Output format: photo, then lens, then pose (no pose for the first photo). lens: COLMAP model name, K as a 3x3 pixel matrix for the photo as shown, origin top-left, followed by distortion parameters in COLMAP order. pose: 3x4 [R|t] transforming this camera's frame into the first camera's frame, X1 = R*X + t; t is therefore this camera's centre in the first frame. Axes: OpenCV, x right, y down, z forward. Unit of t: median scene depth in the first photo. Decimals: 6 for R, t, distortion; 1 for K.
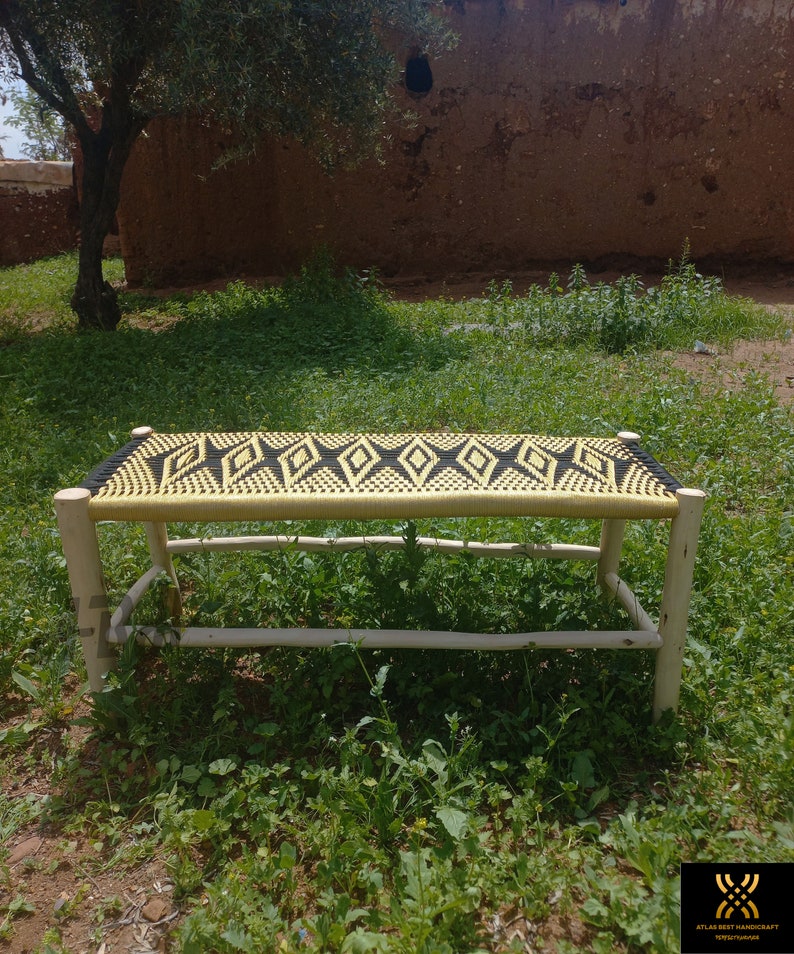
lens RADIAL K [[794.7, 0, 406.7], [0, 794.7, 484.6], [0, 0, 1]] dist [0.026409, 0.000833]
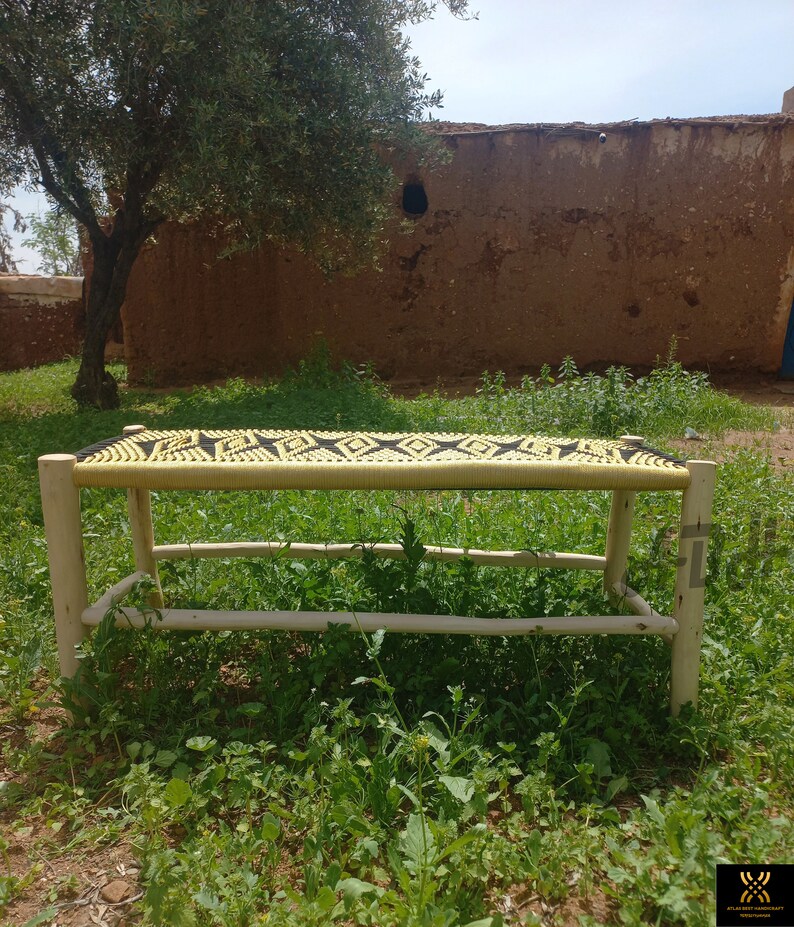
lens RADIAL K [[792.6, 0, 407.8], [0, 792.6, 484.6], [0, 0, 1]] dist [0.026675, -0.013290]
pose [[0.999898, 0.009899, 0.010251, -0.006889], [-0.008216, 0.988214, -0.152858, 0.152680], [-0.011644, 0.152758, 0.988195, 0.047763]]
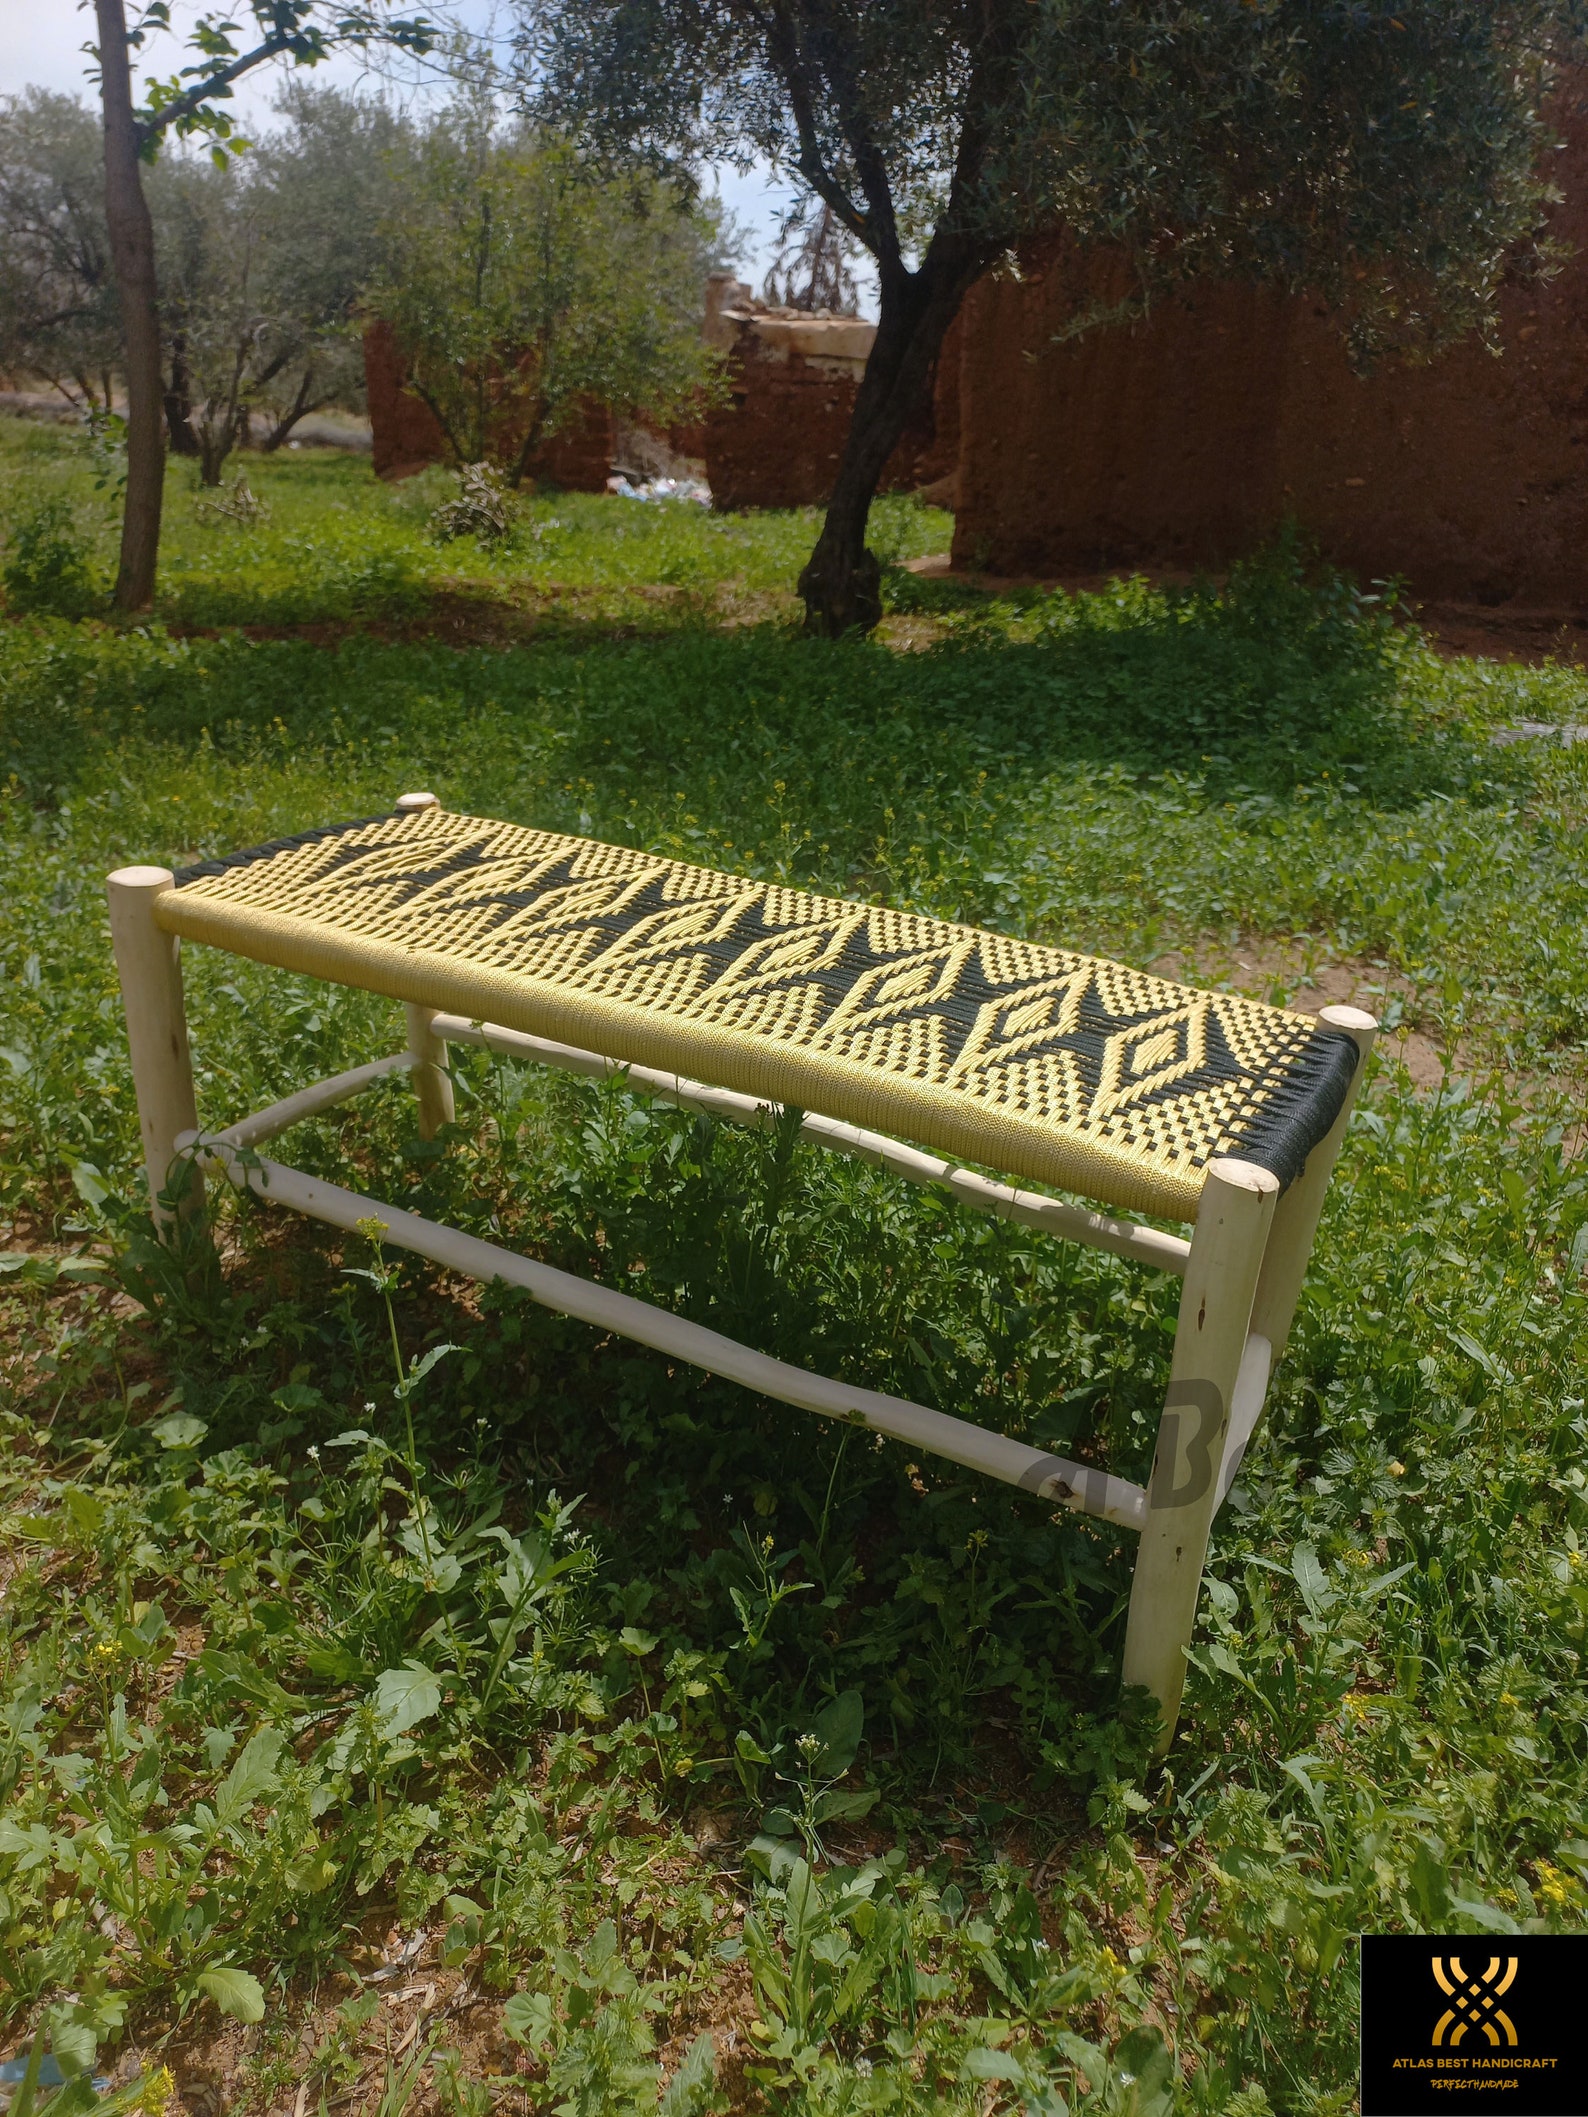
lens RADIAL K [[1572.2, 0, 830.7], [0, 1572.2, 1012.6], [0, 0, 1]] dist [0.026031, -0.017785]
pose [[0.883611, 0.226486, -0.409800, 0.386078], [-0.219455, 0.973467, 0.064820, -0.059101], [0.413608, 0.032657, 0.909869, 0.172336]]
